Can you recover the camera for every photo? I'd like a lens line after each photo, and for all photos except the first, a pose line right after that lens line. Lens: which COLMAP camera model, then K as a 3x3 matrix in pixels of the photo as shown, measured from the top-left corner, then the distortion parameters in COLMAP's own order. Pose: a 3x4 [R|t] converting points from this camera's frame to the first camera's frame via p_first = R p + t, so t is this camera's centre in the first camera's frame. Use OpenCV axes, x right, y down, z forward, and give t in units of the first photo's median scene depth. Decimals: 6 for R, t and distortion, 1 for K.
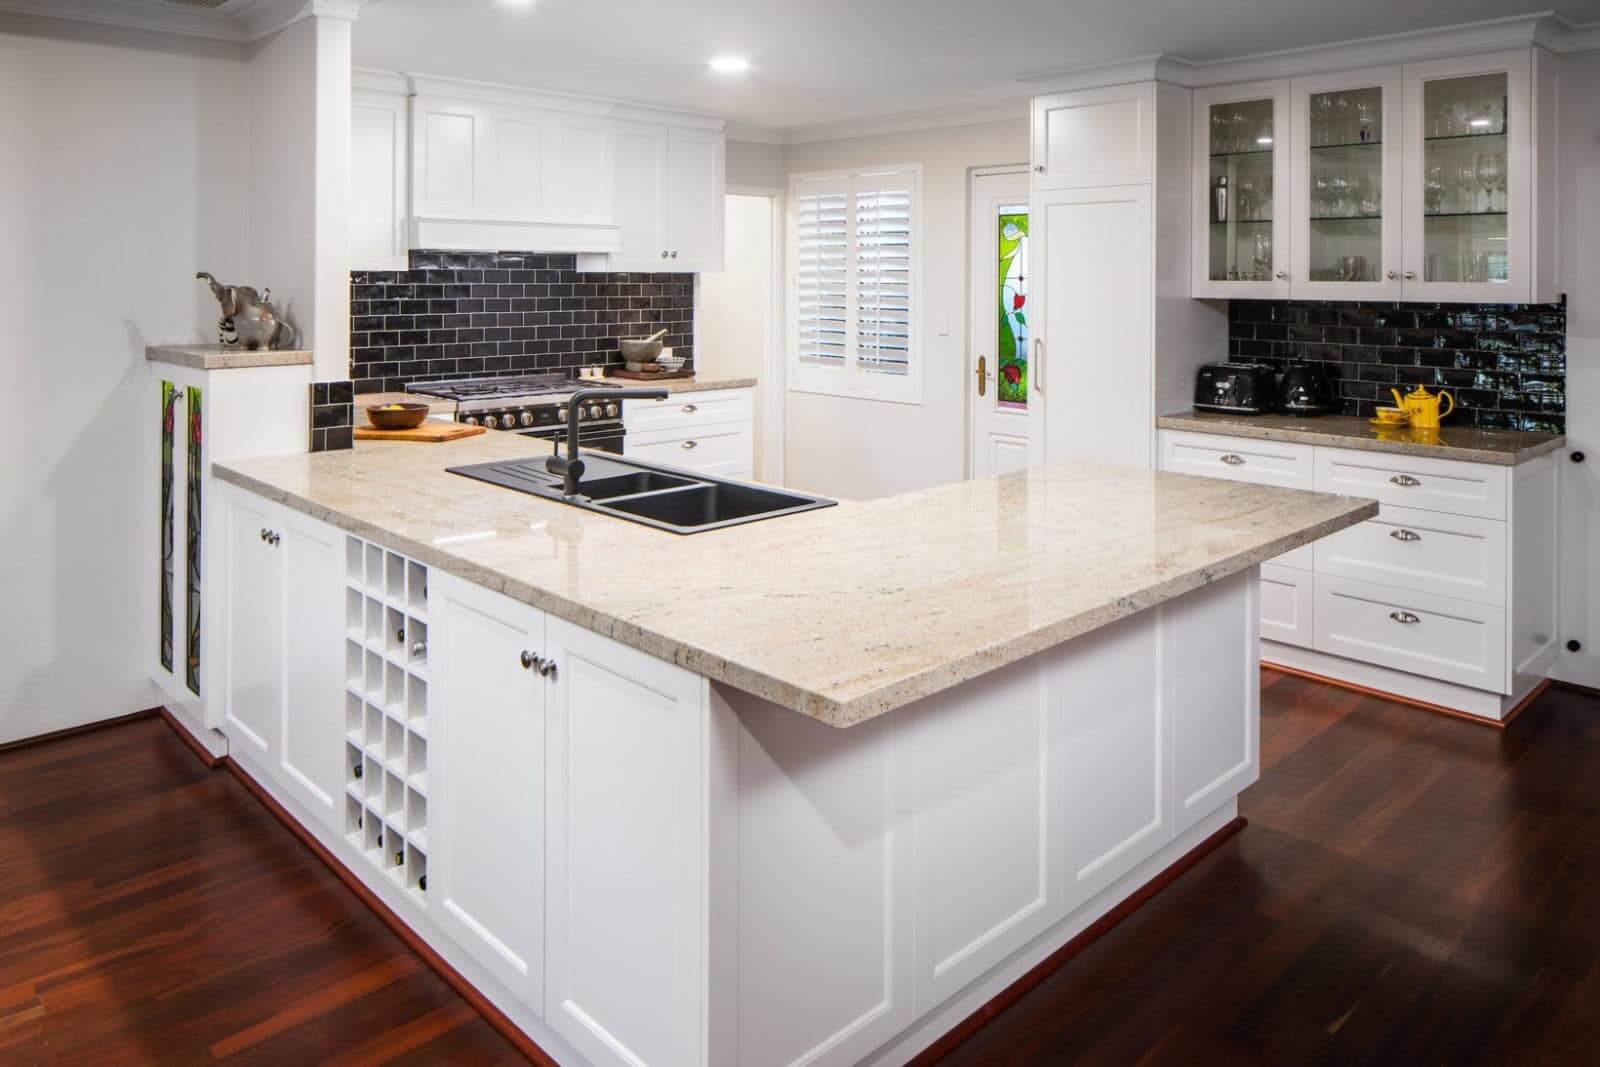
lens RADIAL K [[1114.7, 0, 797.1], [0, 1114.7, 411.1], [0, 0, 1]] dist [-0.003191, 0.004075]
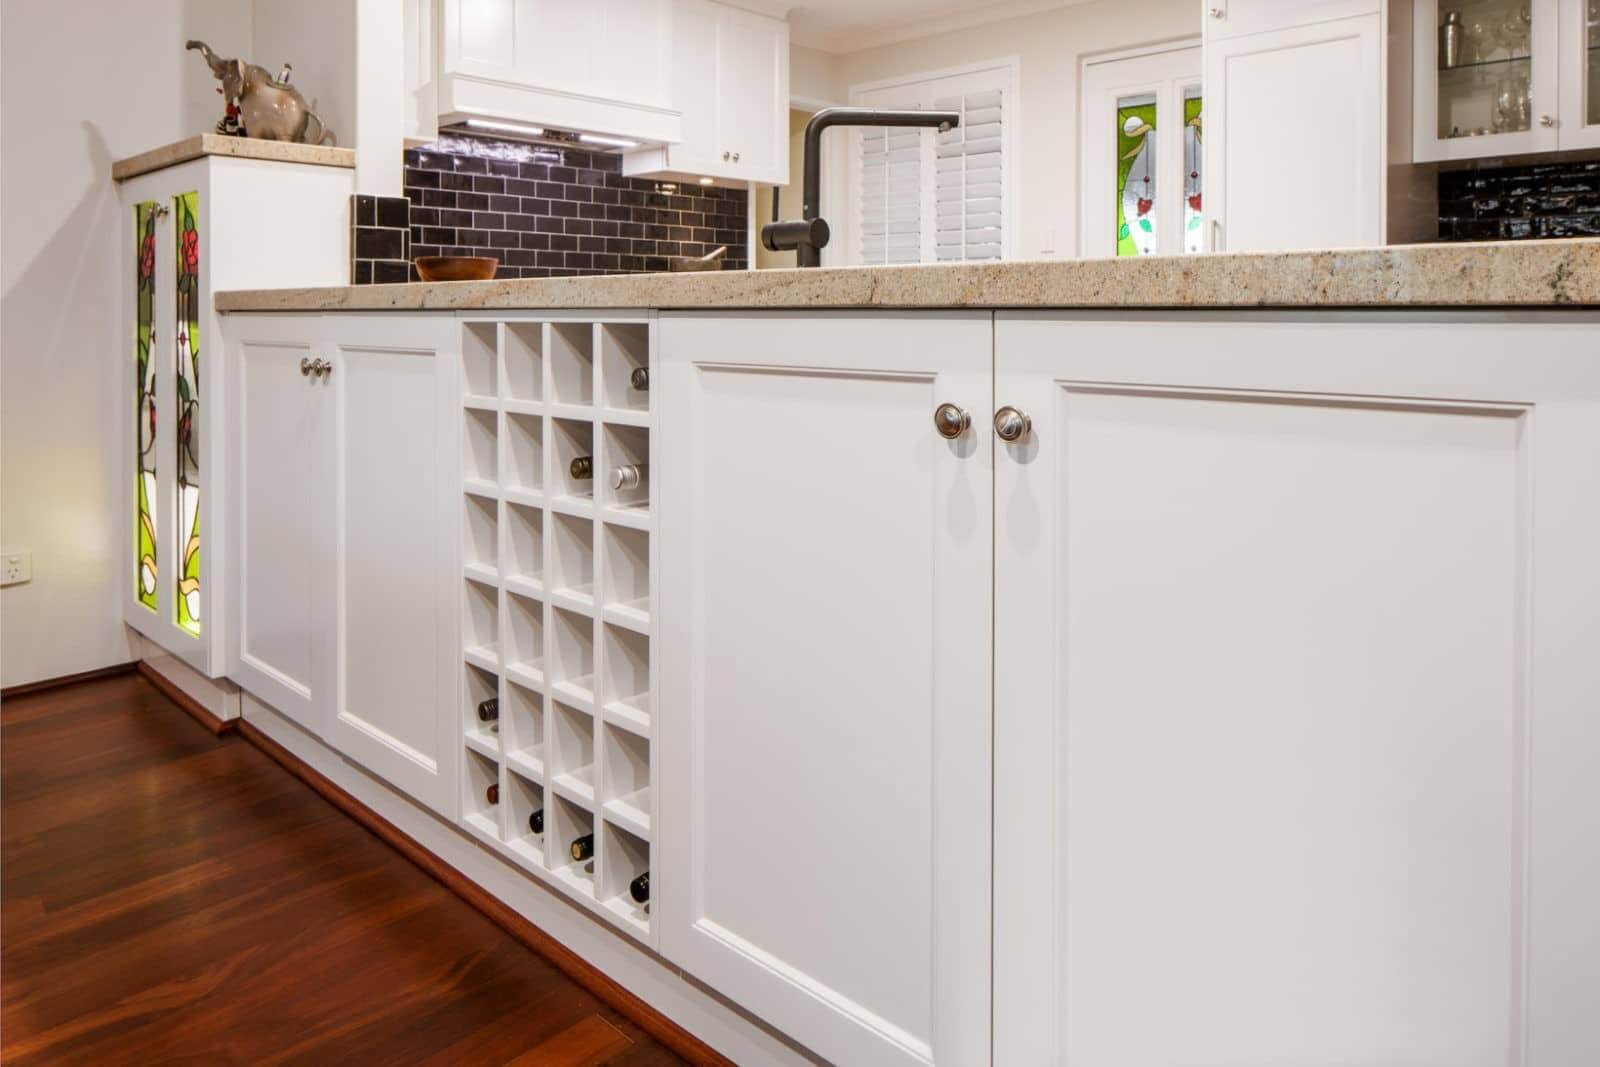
lens RADIAL K [[1051.8, 0, 767.2], [0, 1051.8, 453.8], [0, 0, 1]] dist [-0.002770, -0.000088]
pose [[0.999275, -0.005774, 0.037628, -0.197694], [0.005485, 0.999955, 0.007762, 0.135606], [-0.037671, -0.007550, 0.999262, 0.318795]]
